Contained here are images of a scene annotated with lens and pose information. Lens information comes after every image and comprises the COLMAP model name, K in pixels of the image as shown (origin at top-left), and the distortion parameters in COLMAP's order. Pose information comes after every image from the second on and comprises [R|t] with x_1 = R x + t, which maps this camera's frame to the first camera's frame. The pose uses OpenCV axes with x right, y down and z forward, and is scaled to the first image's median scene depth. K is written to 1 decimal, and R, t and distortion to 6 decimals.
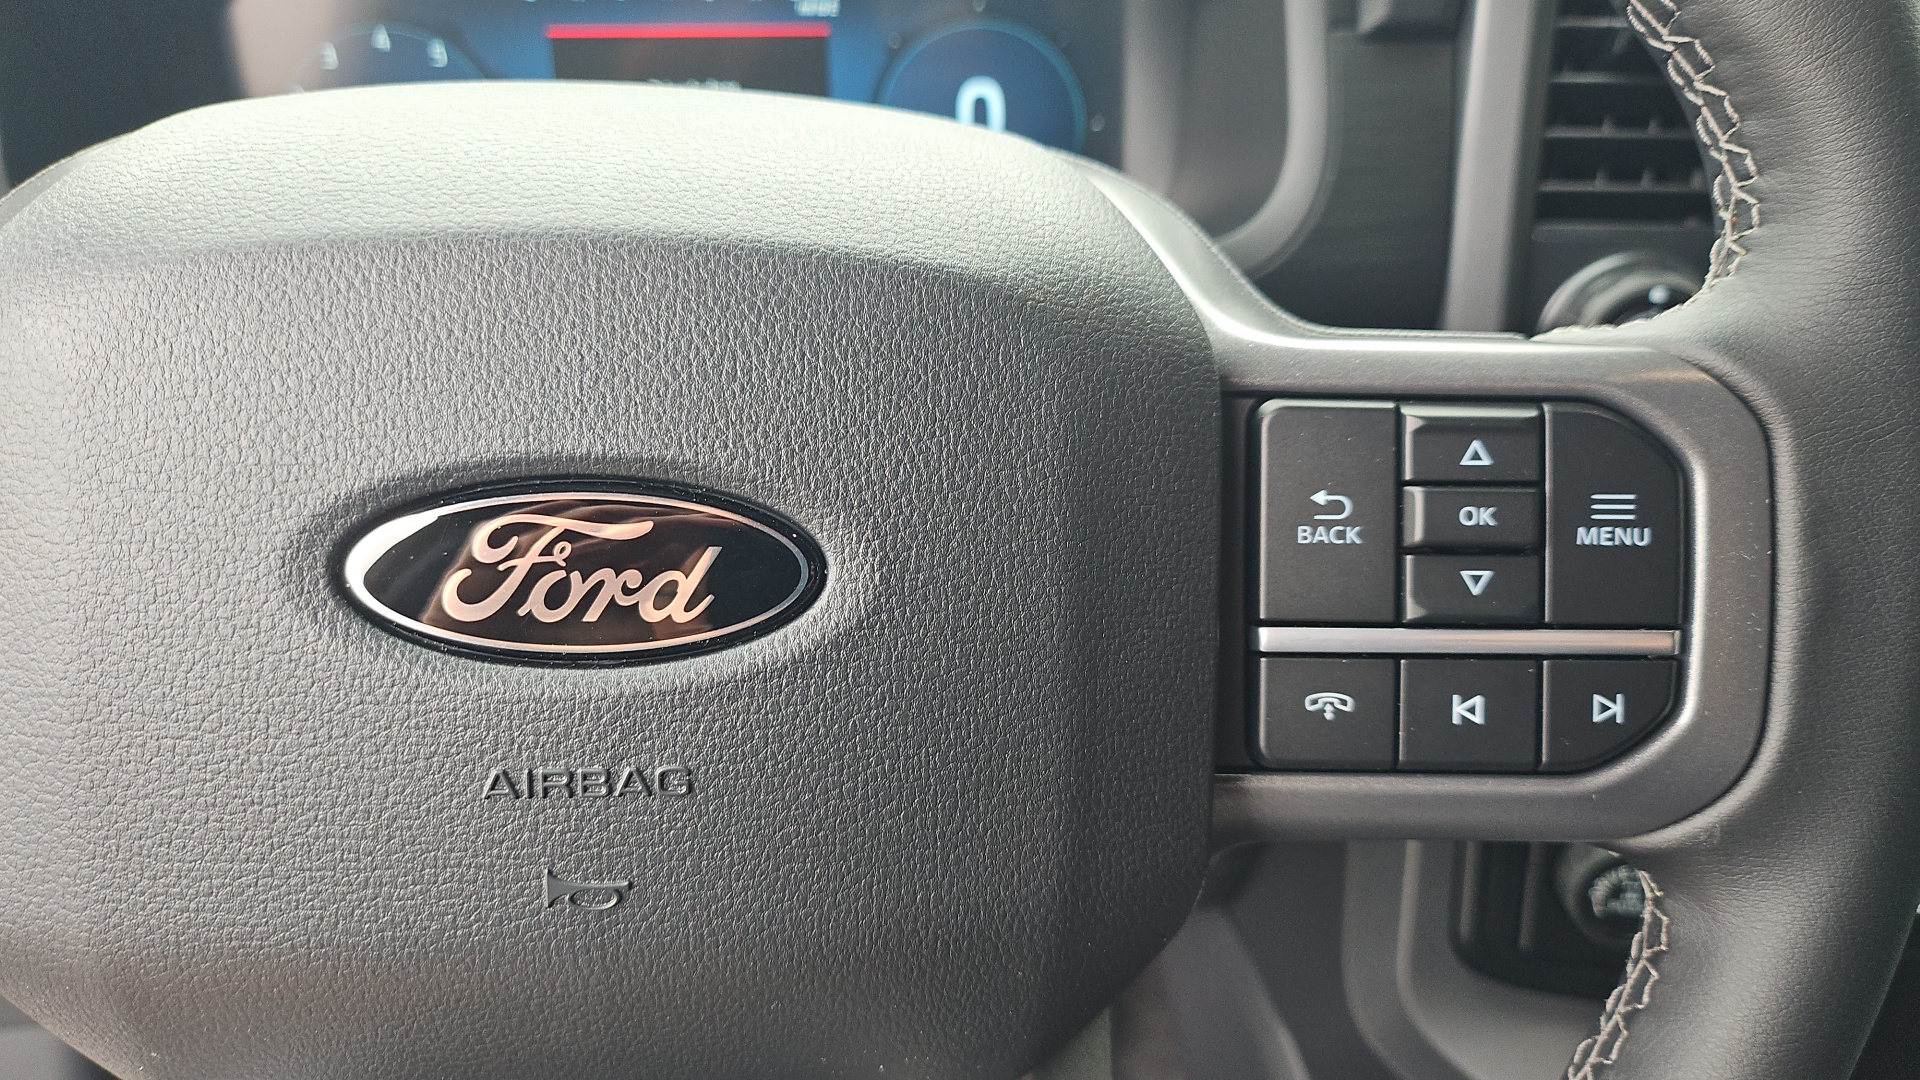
lens RADIAL K [[1374.4, 0, 918.6], [0, 1374.4, 558.1], [0, 0, 1]] dist [0.032332, -0.030707]
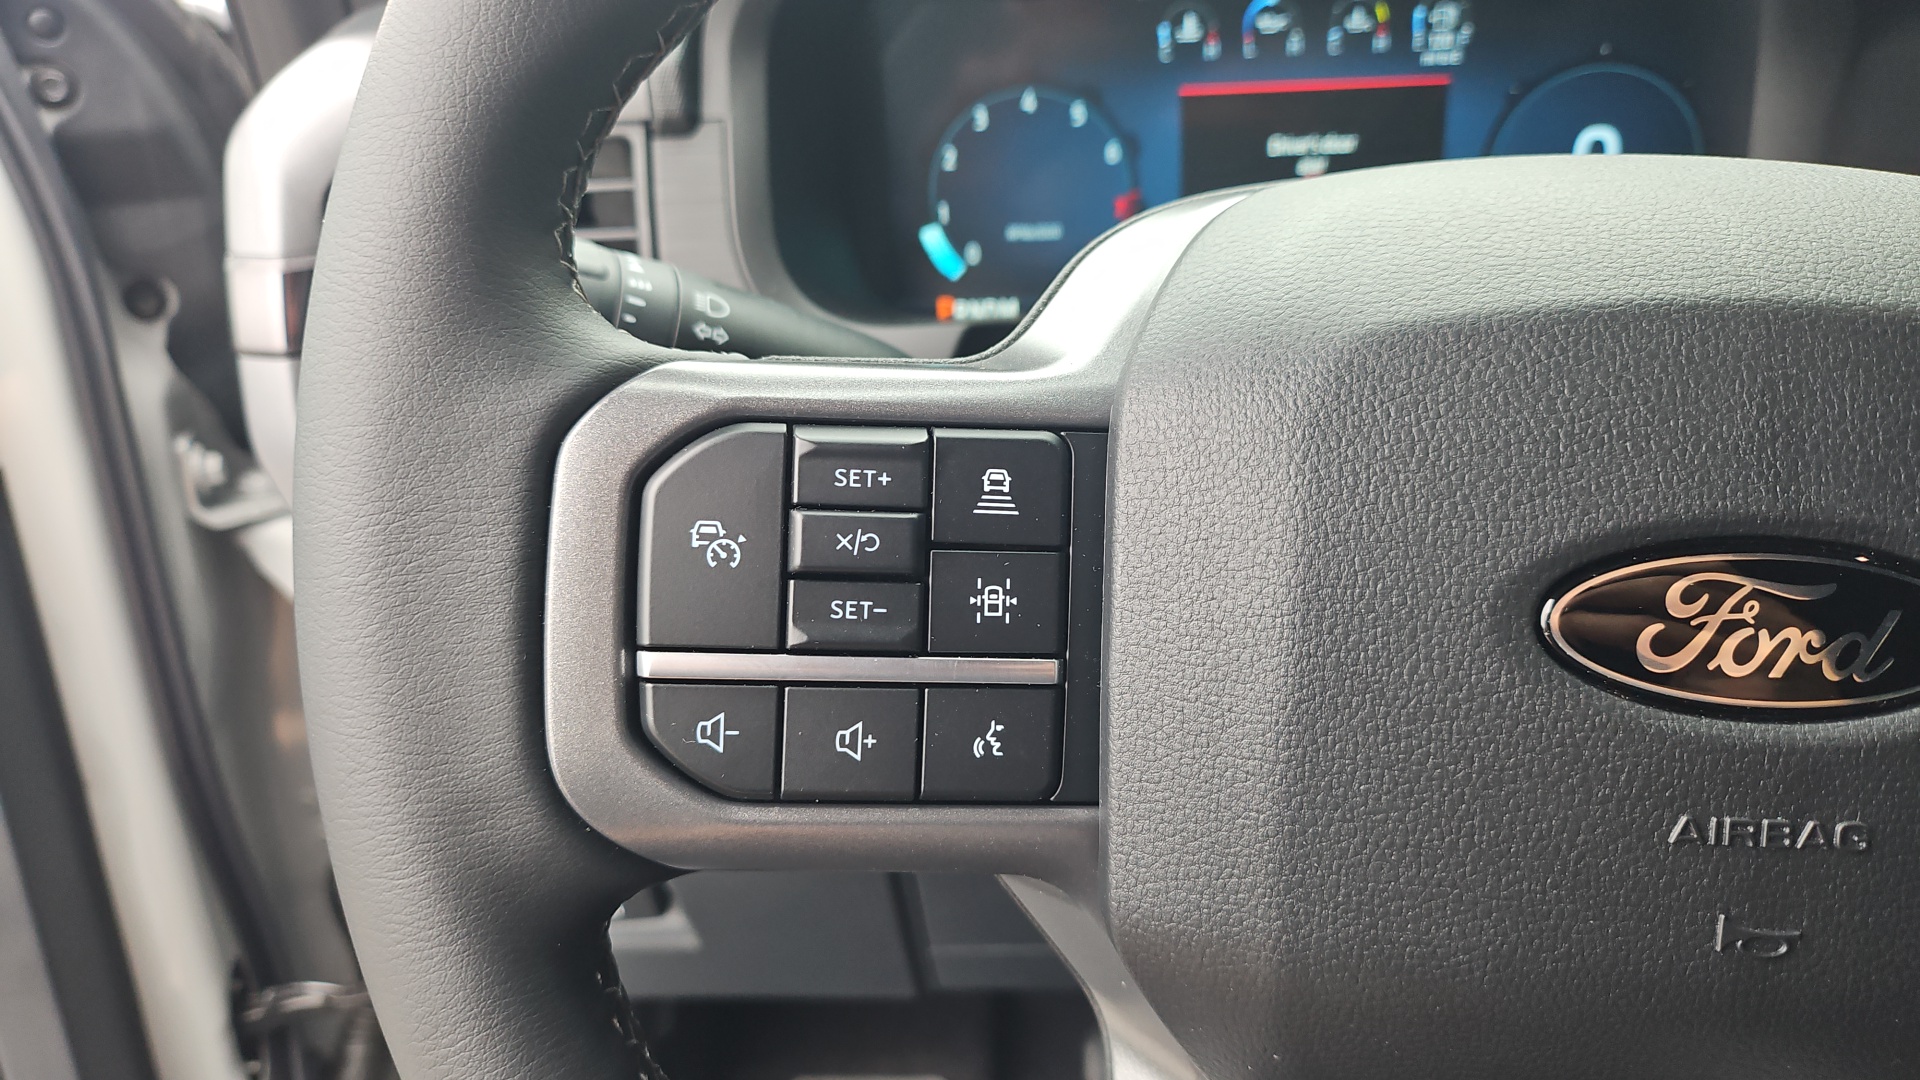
lens RADIAL K [[1374.4, 0, 958.6], [0, 1374.4, 552.0], [0, 0, 1]] dist [0.032332, -0.030707]
pose [[0.988133, 0.030658, -0.150509, -0.694745], [-0.034407, 0.999157, -0.022371, -0.004230], [0.149696, 0.027284, 0.988356, -0.126614]]
